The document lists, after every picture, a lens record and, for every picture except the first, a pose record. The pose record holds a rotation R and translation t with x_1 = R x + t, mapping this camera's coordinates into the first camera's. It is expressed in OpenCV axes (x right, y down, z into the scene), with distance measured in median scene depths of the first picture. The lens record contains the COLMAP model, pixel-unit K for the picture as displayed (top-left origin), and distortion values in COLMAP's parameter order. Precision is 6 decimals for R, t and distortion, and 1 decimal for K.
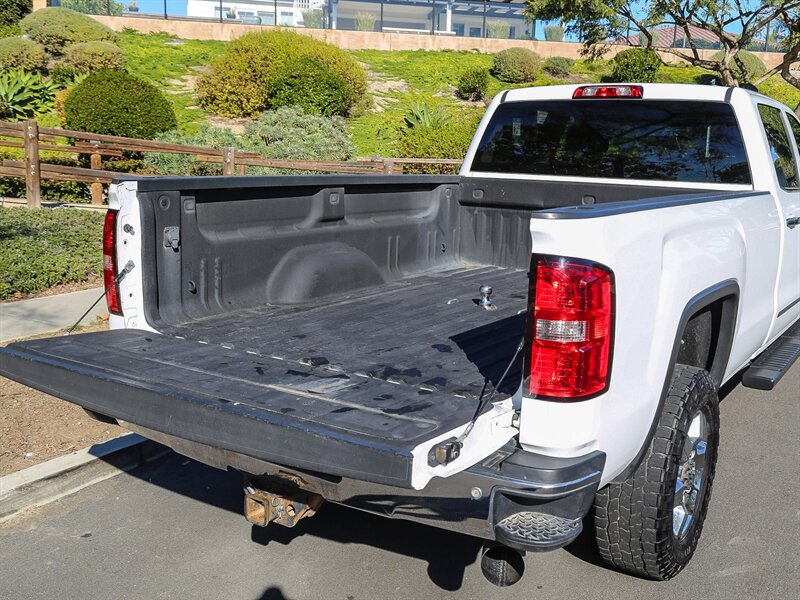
lens RADIAL K [[849.5, 0, 400.0], [0, 849.5, 300.0], [0, 0, 1]] dist [0.019127, 0.020801]
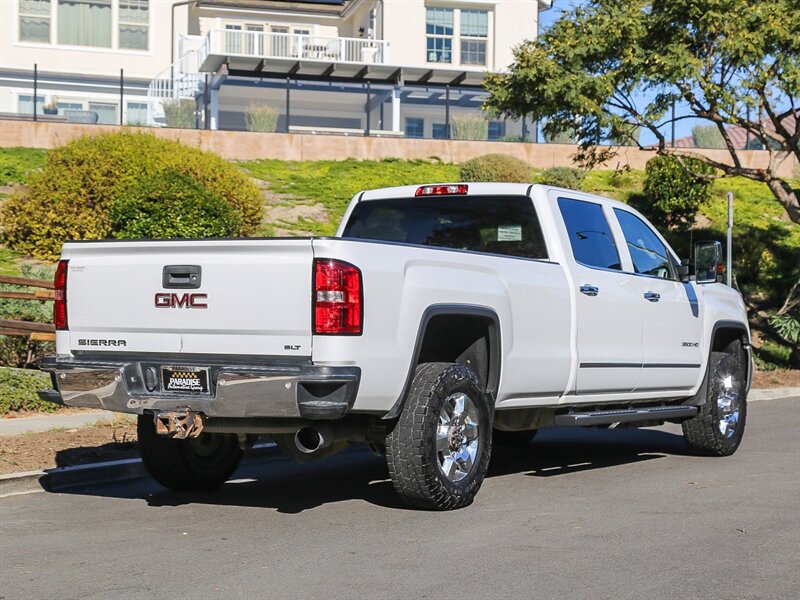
lens RADIAL K [[1612.0, 0, 400.0], [0, 1612.0, 300.0], [0, 0, 1]] dist [0.292279, -0.092674]
pose [[0.999142, -0.016061, 0.038162, 0.019429], [0.023302, 0.980000, -0.197627, 0.071641], [-0.034225, 0.198346, 0.979534, -0.240843]]
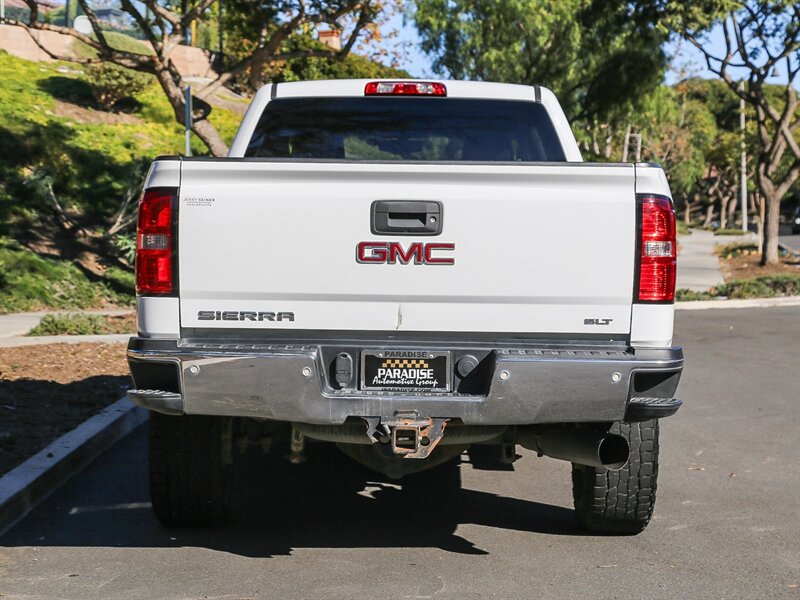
lens RADIAL K [[1942.3, 0, 400.0], [0, 1942.3, 300.0], [0, 0, 1]] dist [0.438133, -0.538097]
pose [[0.838905, -0.033271, 0.543260, -0.172549], [0.111881, 0.987356, -0.112297, 0.038992], [-0.532655, 0.154987, 0.832020, -0.126663]]
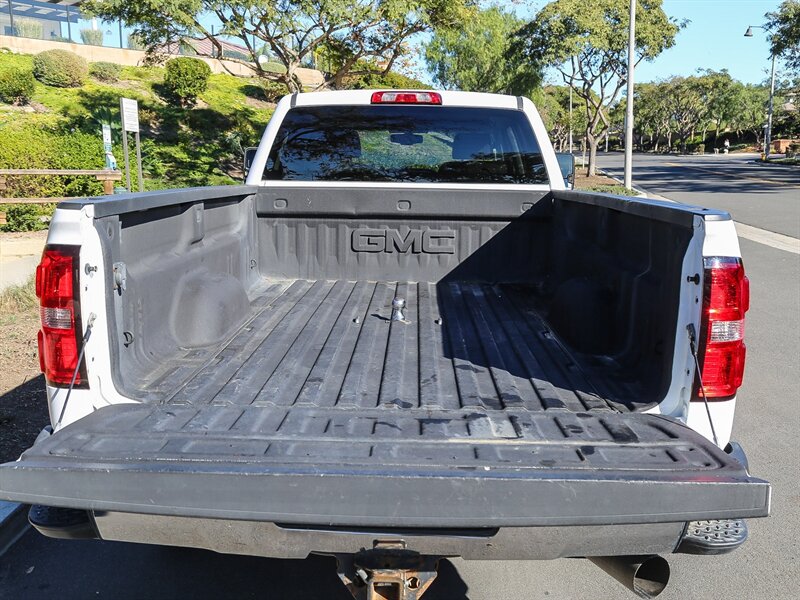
lens RADIAL K [[833.3, 0, 400.0], [0, 833.3, 300.0], [0, 0, 1]] dist [0.024032, 0.018980]
pose [[0.850378, -0.103932, 0.515806, -0.060616], [0.106882, 0.993980, 0.024070, -0.006073], [-0.515203, 0.034662, 0.856367, 0.032605]]
